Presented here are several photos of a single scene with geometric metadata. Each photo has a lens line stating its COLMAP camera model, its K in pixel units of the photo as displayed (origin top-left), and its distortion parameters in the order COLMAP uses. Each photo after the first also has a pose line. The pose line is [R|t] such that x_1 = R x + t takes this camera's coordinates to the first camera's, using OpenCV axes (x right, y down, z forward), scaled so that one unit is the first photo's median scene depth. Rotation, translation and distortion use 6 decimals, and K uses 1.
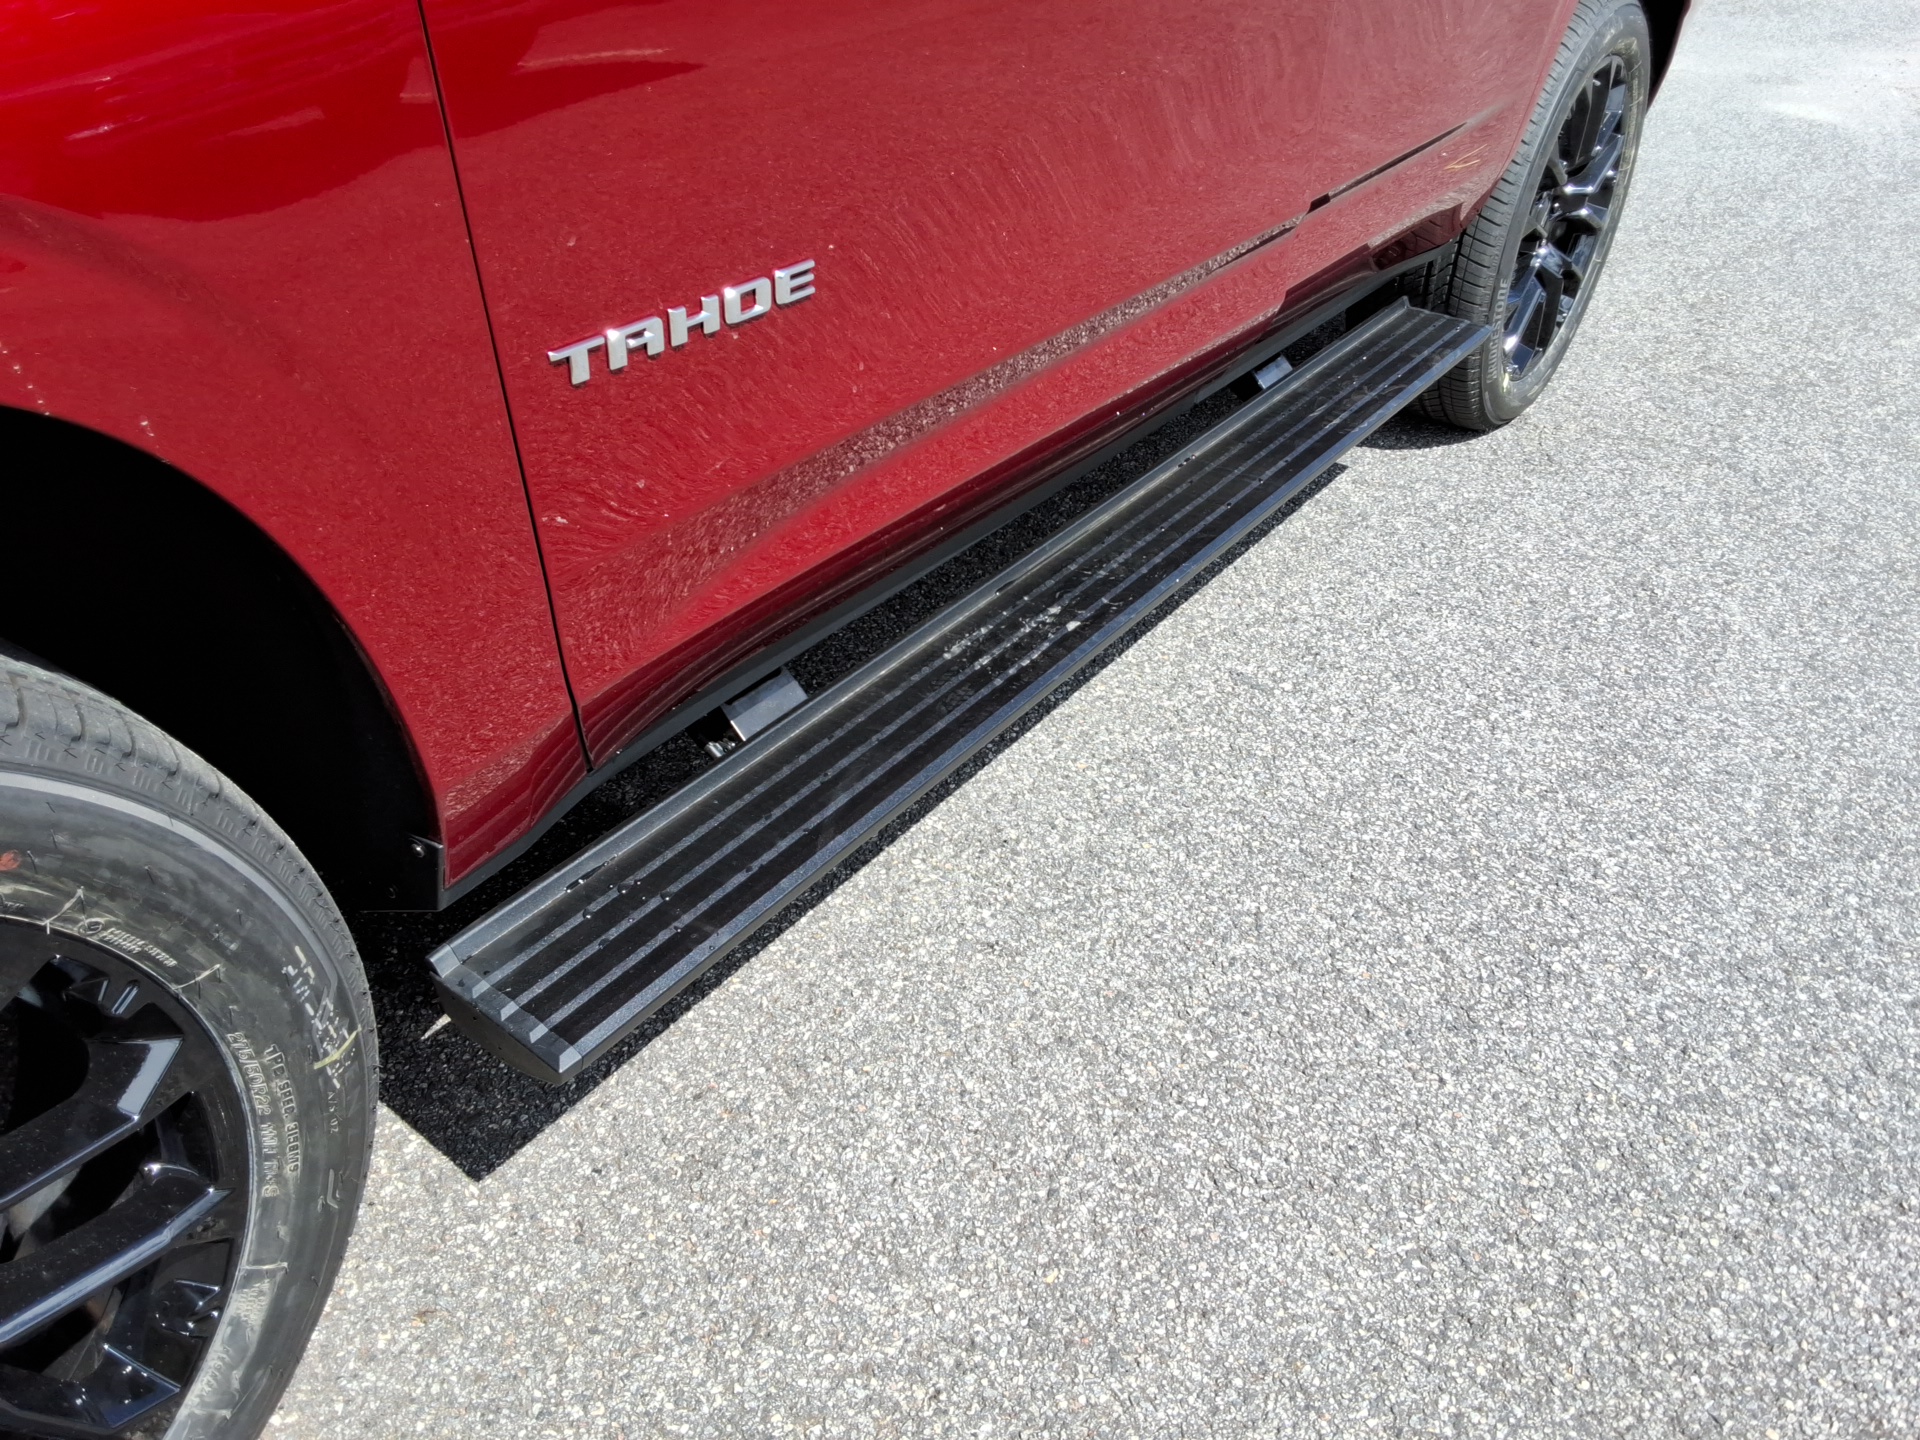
lens RADIAL K [[1550.6, 0, 983.2], [0, 1550.6, 710.9], [0, 0, 1]] dist [0.141198, -0.245555]
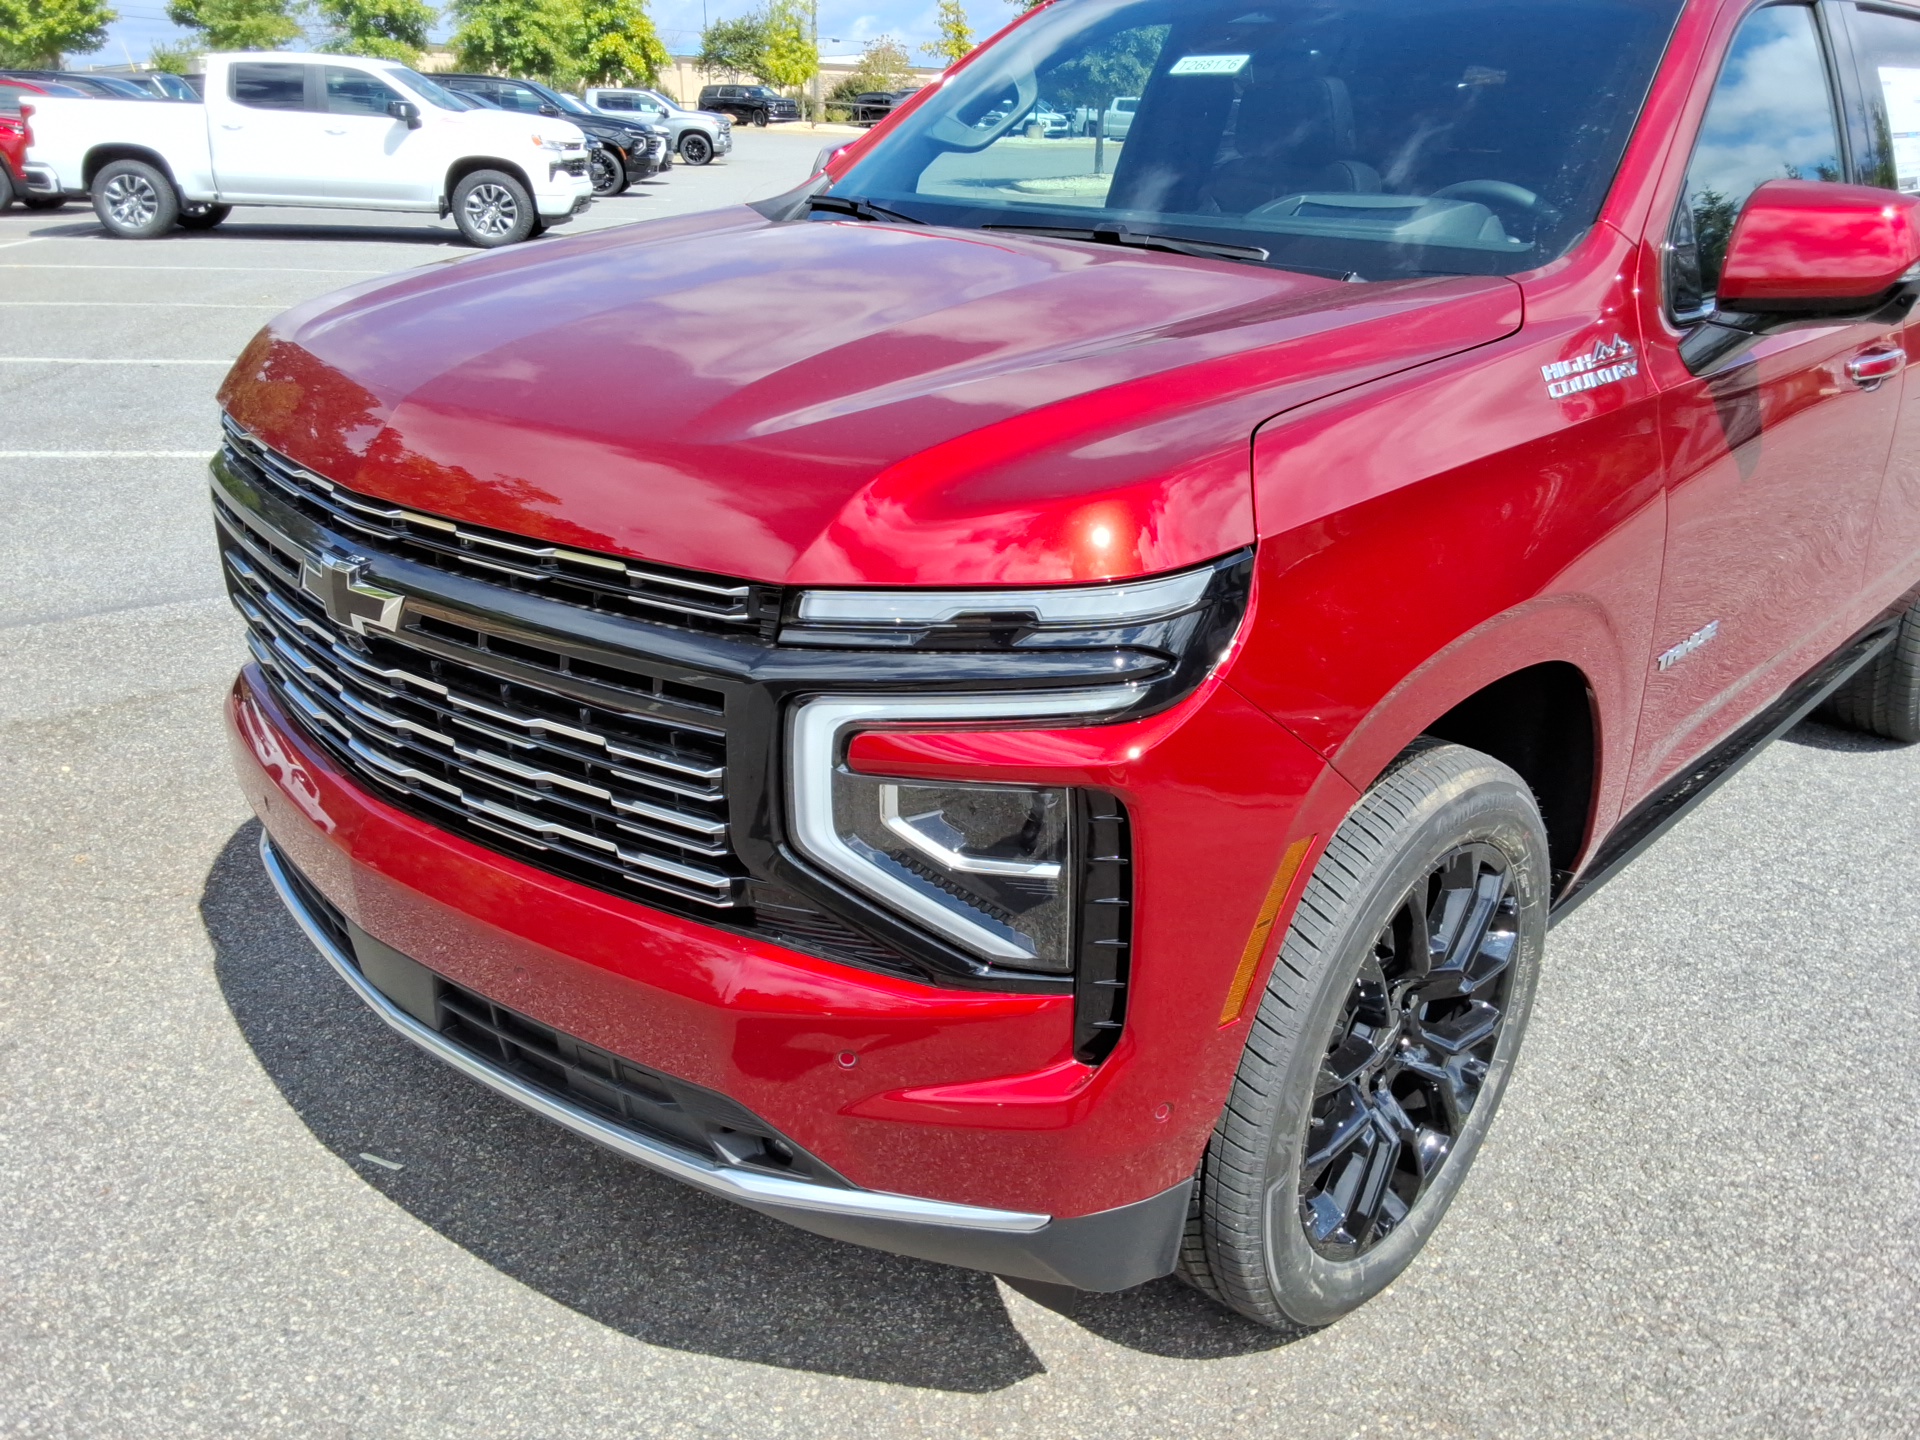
lens RADIAL K [[1611.7, 0, 968.7], [0, 1611.7, 678.4], [0, 0, 1]] dist [0.002512, -0.010290]
pose [[0.990686, 0.018680, -0.134876, -0.756442], [-0.049984, 0.971283, -0.232619, 0.332921], [0.126658, 0.237194, 0.963170, -1.161648]]
